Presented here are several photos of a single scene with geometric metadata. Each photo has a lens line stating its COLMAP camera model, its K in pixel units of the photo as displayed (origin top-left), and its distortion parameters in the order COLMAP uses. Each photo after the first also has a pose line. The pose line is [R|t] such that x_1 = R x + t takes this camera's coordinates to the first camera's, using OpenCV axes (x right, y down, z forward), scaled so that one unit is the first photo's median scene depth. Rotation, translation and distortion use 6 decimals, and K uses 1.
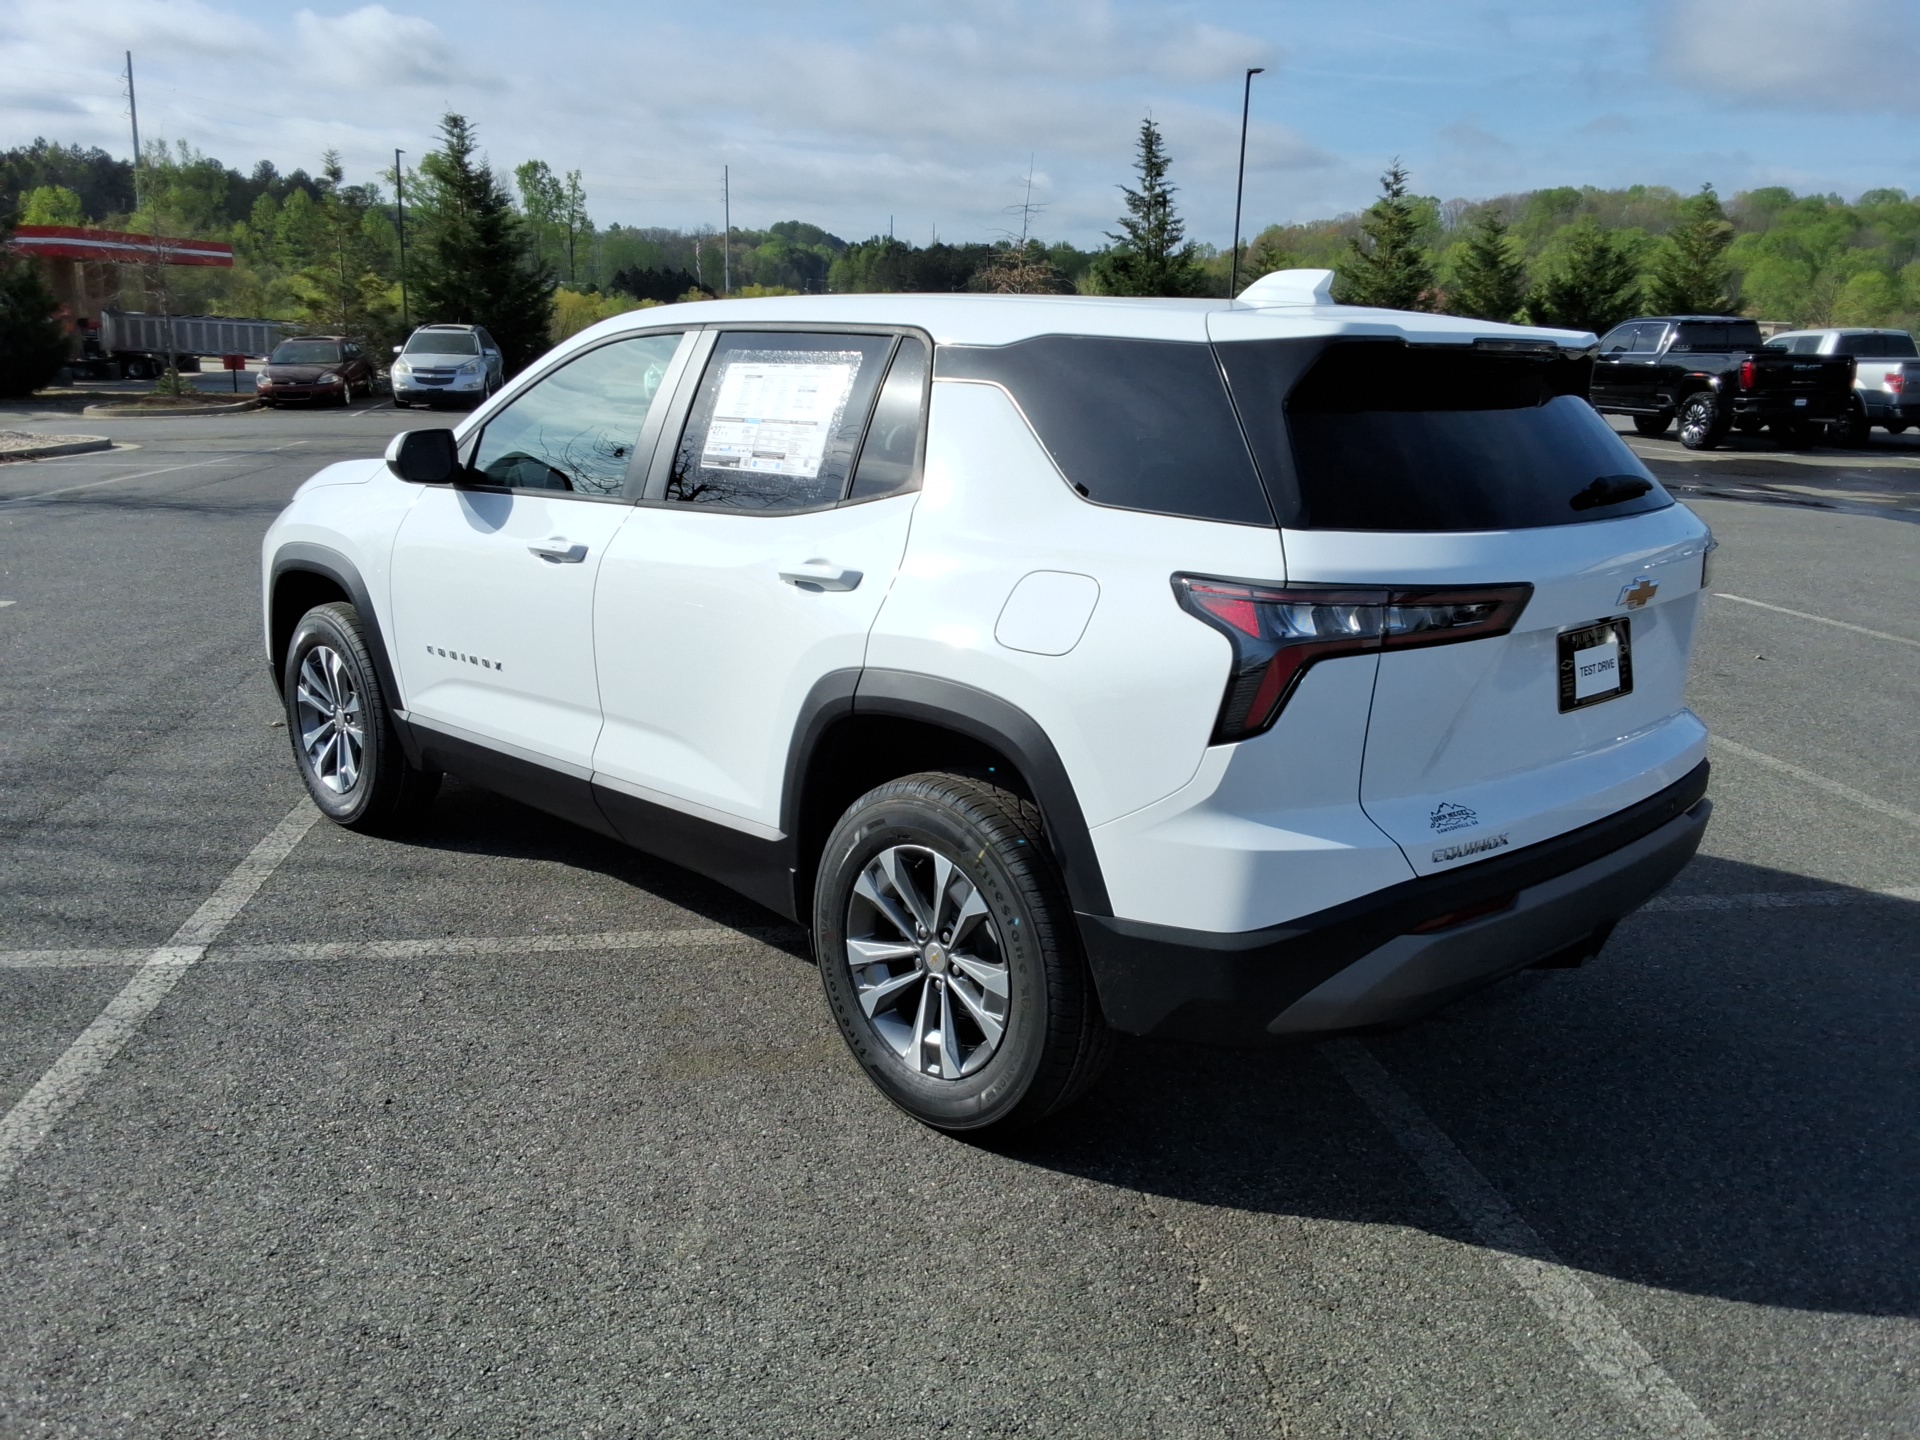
lens RADIAL K [[1540.8, 0, 976.3], [0, 1540.8, 703.5], [0, 0, 1]] dist [0.099894, -0.156084]
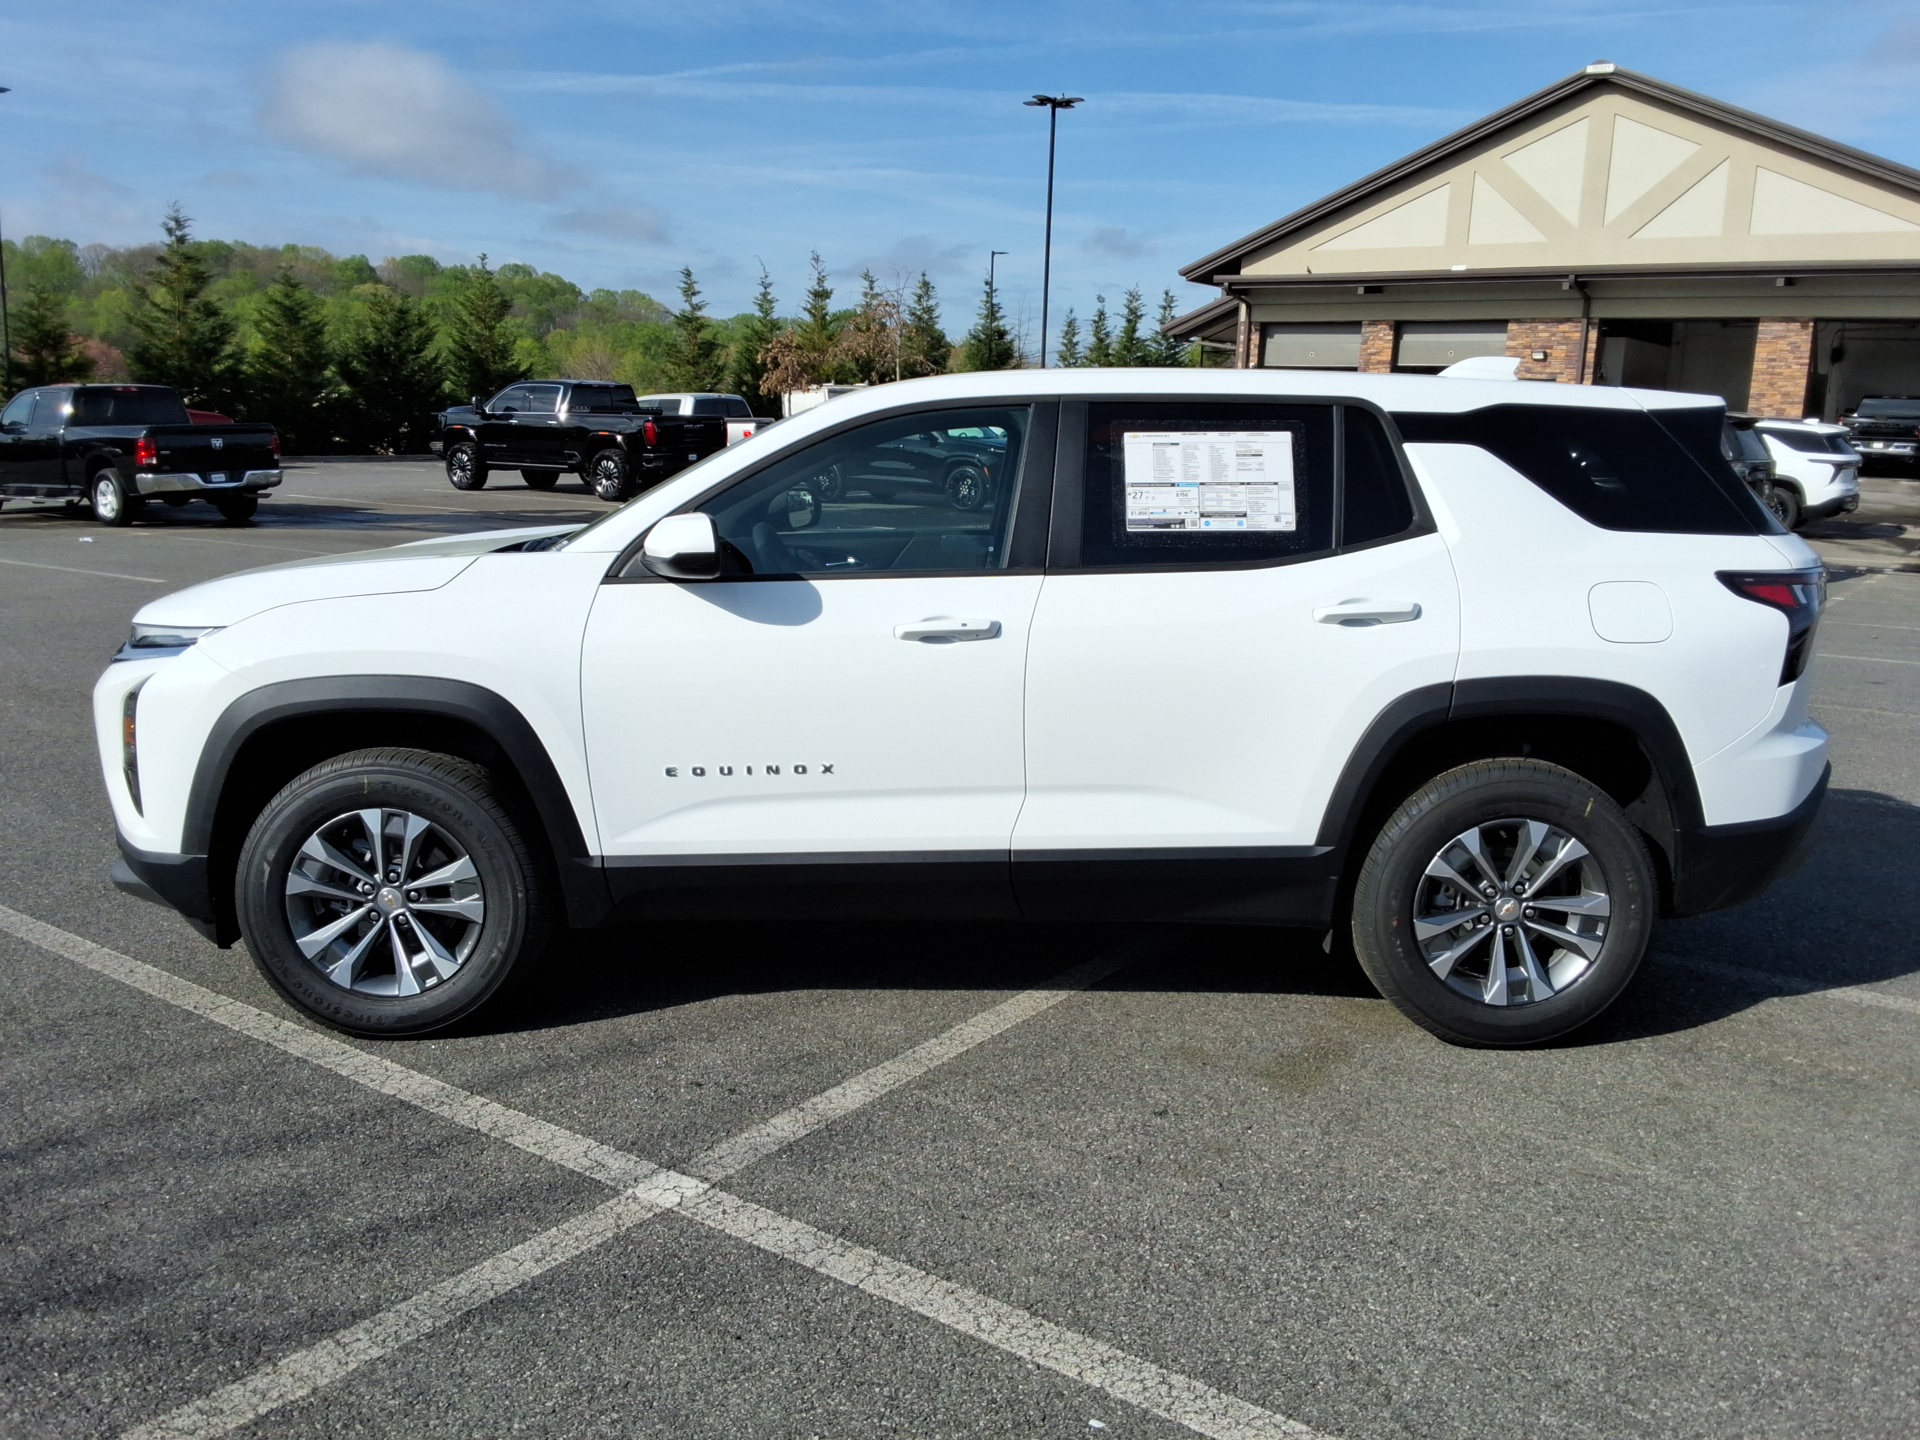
lens RADIAL K [[1540.8, 0, 968.6], [0, 1540.8, 721.8], [0, 0, 1]] dist [0.099894, -0.156084]
pose [[0.700315, -0.141169, 0.699736, -0.712480], [0.157786, 0.986616, 0.041130, -0.061418], [-0.696177, 0.081605, 0.713217, 0.246849]]
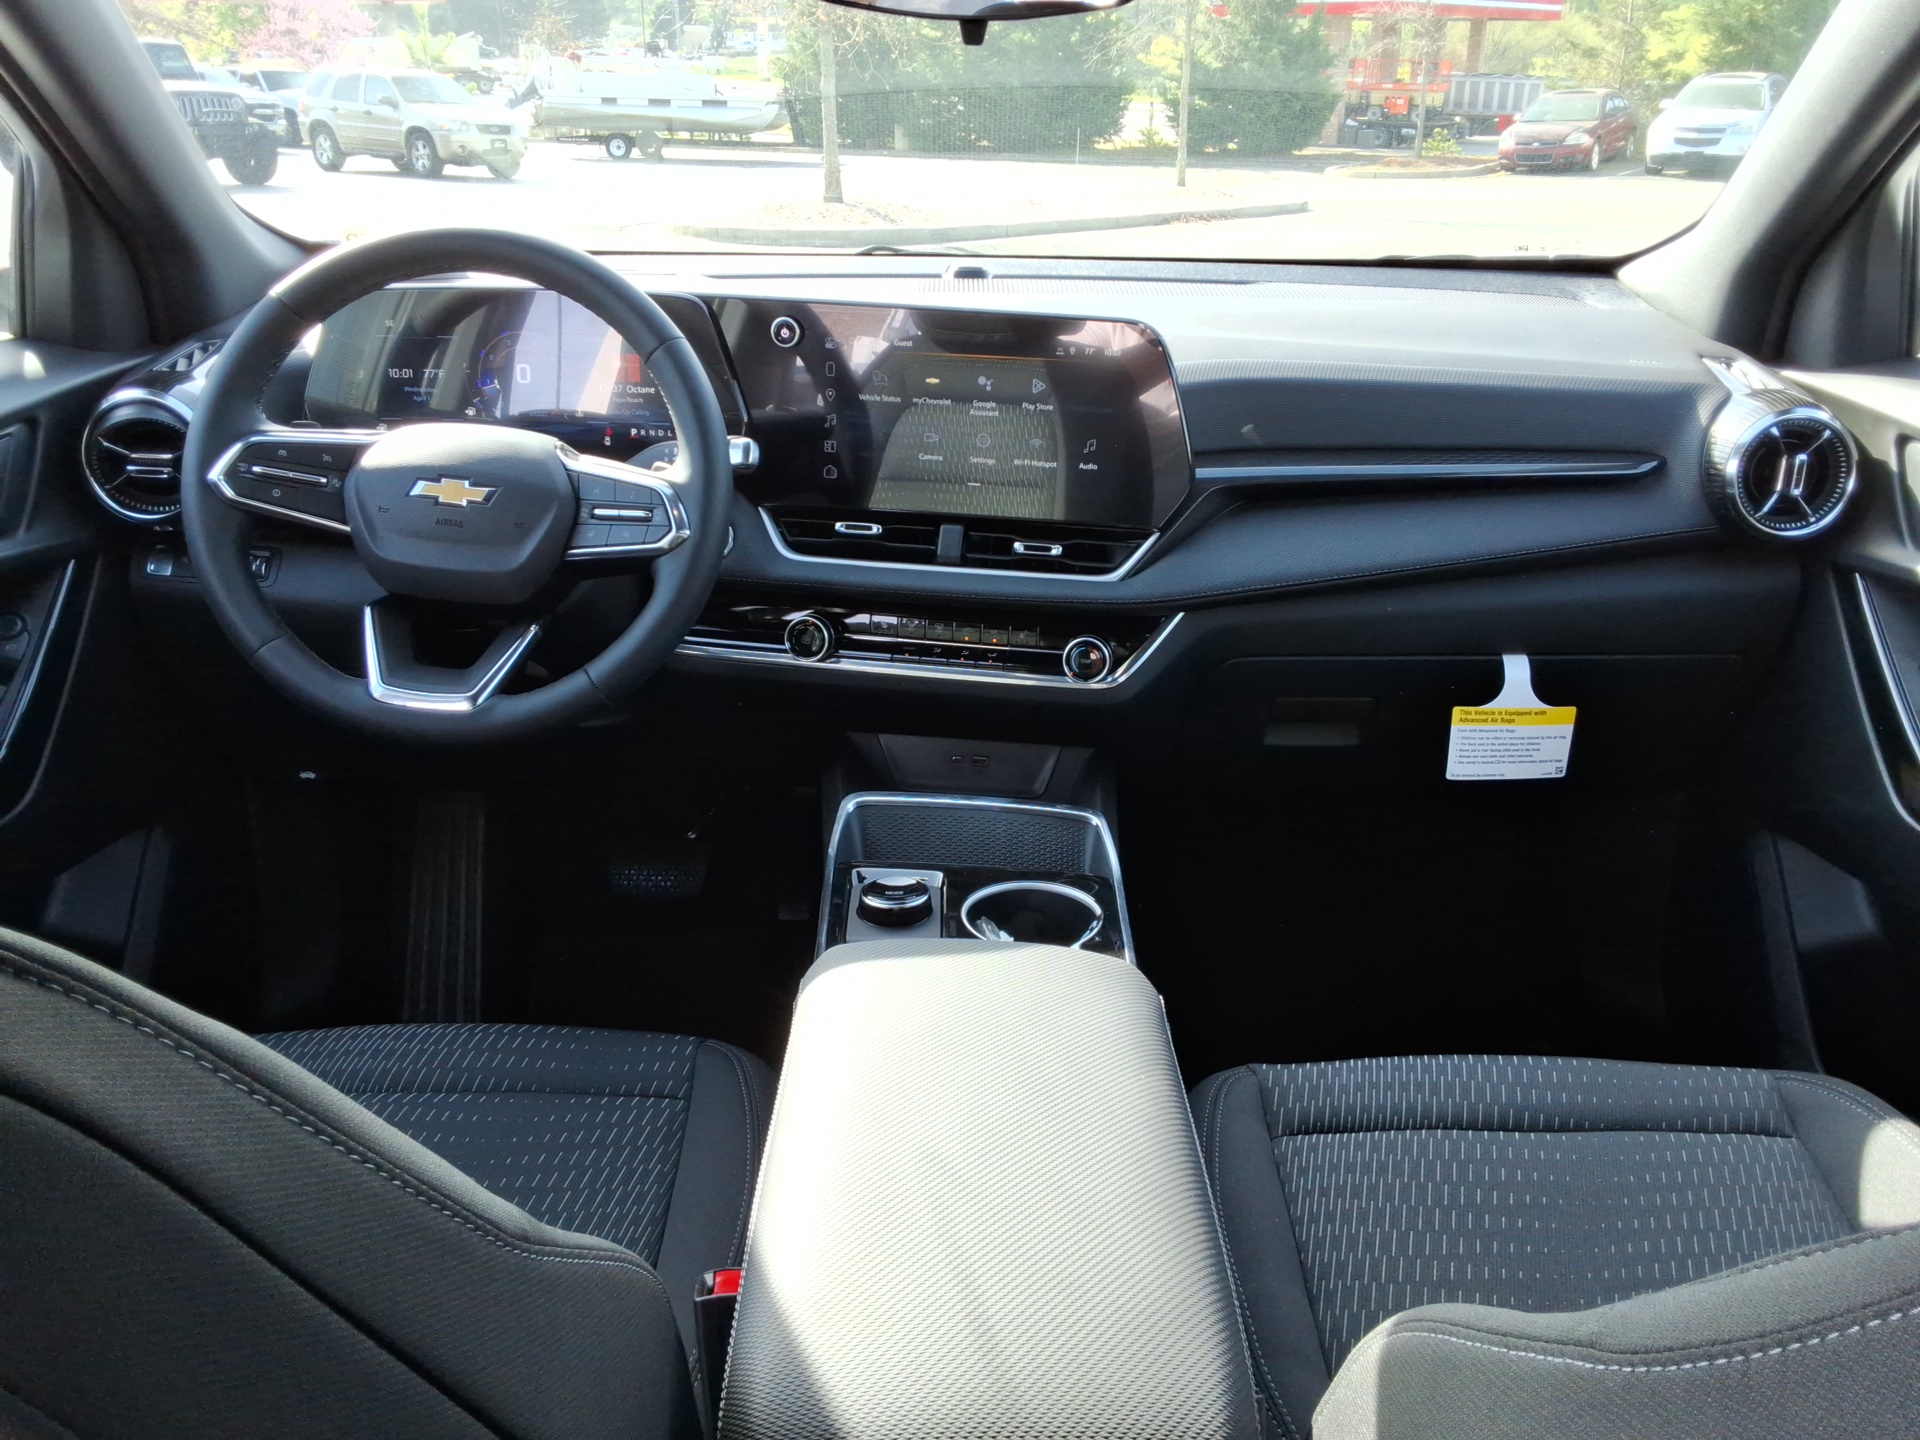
lens RADIAL K [[1540.8, 0, 979.3], [0, 1540.8, 684.1], [0, 0, 1]] dist [0.099894, -0.156084]
pose [[0.708974, 0.238706, -0.663608, 0.035303], [-0.153242, 0.970635, 0.185428, -0.130703], [0.688384, -0.029771, 0.724735, 0.725850]]
